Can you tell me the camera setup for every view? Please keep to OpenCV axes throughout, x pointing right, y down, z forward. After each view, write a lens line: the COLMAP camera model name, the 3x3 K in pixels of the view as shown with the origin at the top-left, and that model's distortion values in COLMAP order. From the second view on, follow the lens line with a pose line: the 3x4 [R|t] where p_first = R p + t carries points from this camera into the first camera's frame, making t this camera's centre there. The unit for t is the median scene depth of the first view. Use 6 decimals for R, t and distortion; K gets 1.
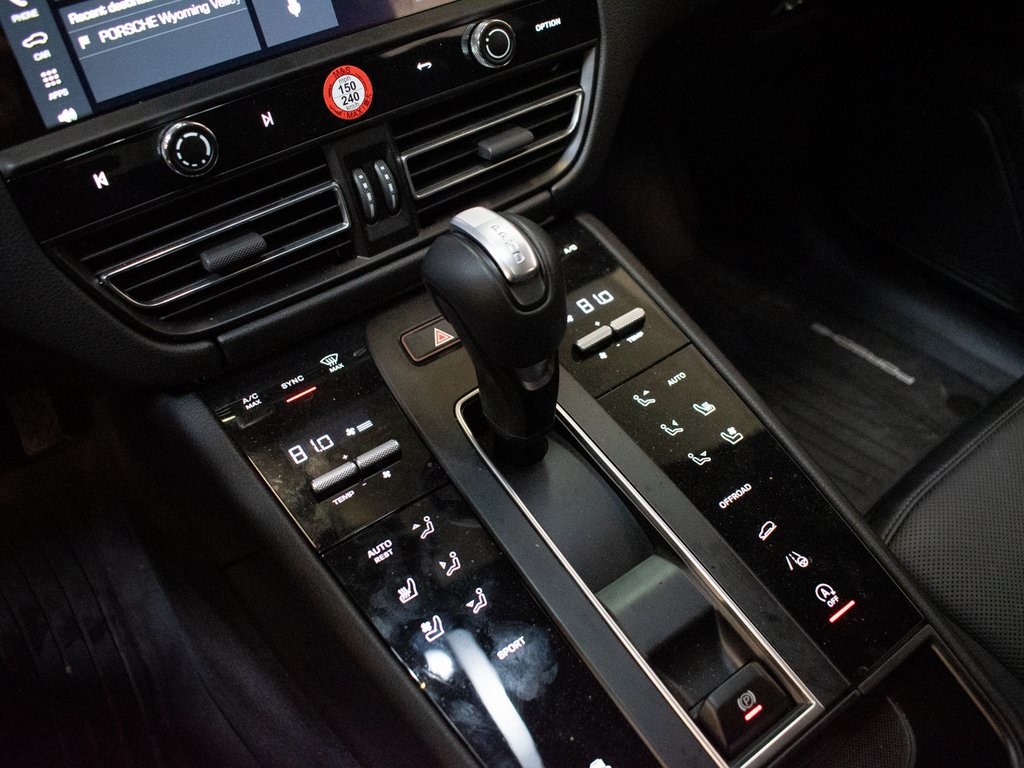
lens RADIAL K [[856.3, 0, 512.0], [0, 856.3, 384.0], [0, 0, 1]] dist [-0.103943, 0.008831]
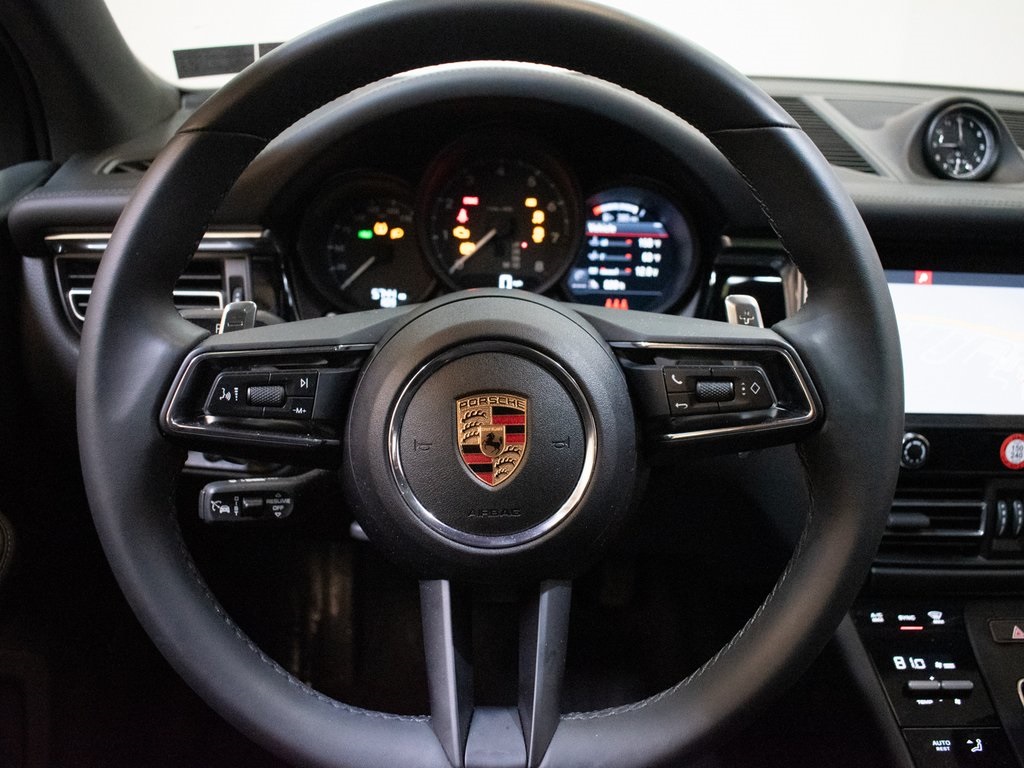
lens RADIAL K [[903.9, 0, 512.0], [0, 903.9, 384.0], [0, 0, 1]] dist [-0.096652, 0.005240]
pose [[0.805070, 0.297569, -0.513142, -0.149223], [-0.451265, 0.868706, -0.204230, 0.261609], [0.384997, 0.395983, 0.833652, -0.661960]]
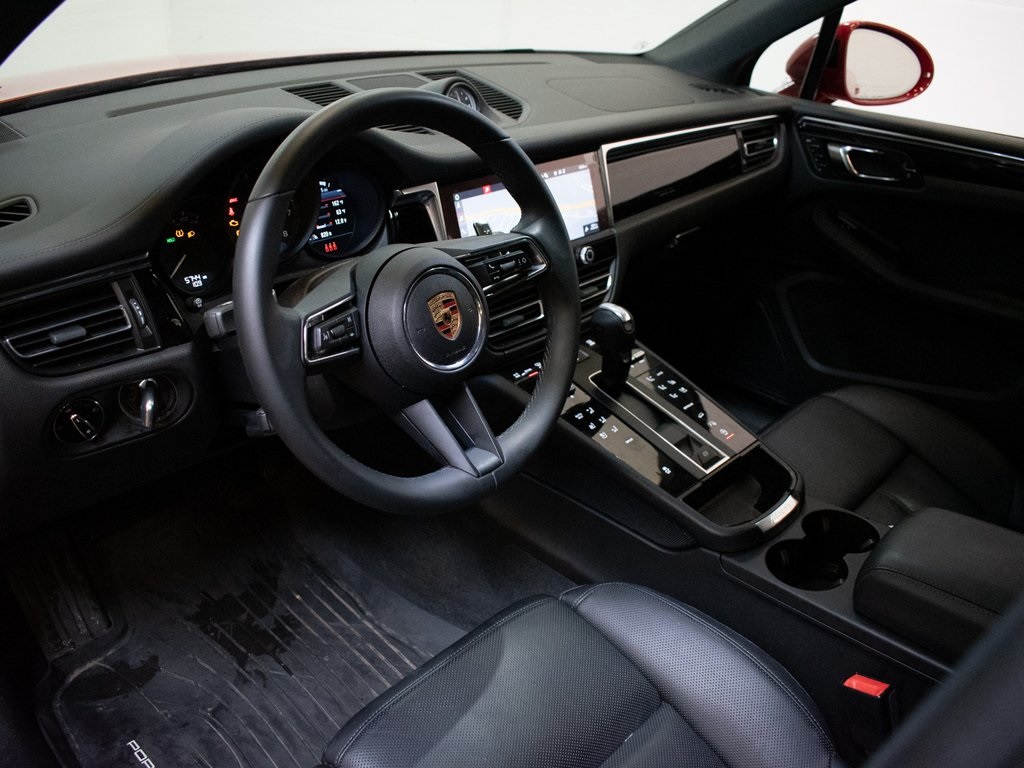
lens RADIAL K [[856.3, 0, 512.0], [0, 856.3, 384.0], [0, 0, 1]] dist [-0.103943, 0.008831]
pose [[0.980937, -0.000264, 0.194327, -0.832688], [0.050410, 0.966113, -0.253148, 0.720545], [-0.187675, 0.258118, 0.947709, -1.541583]]
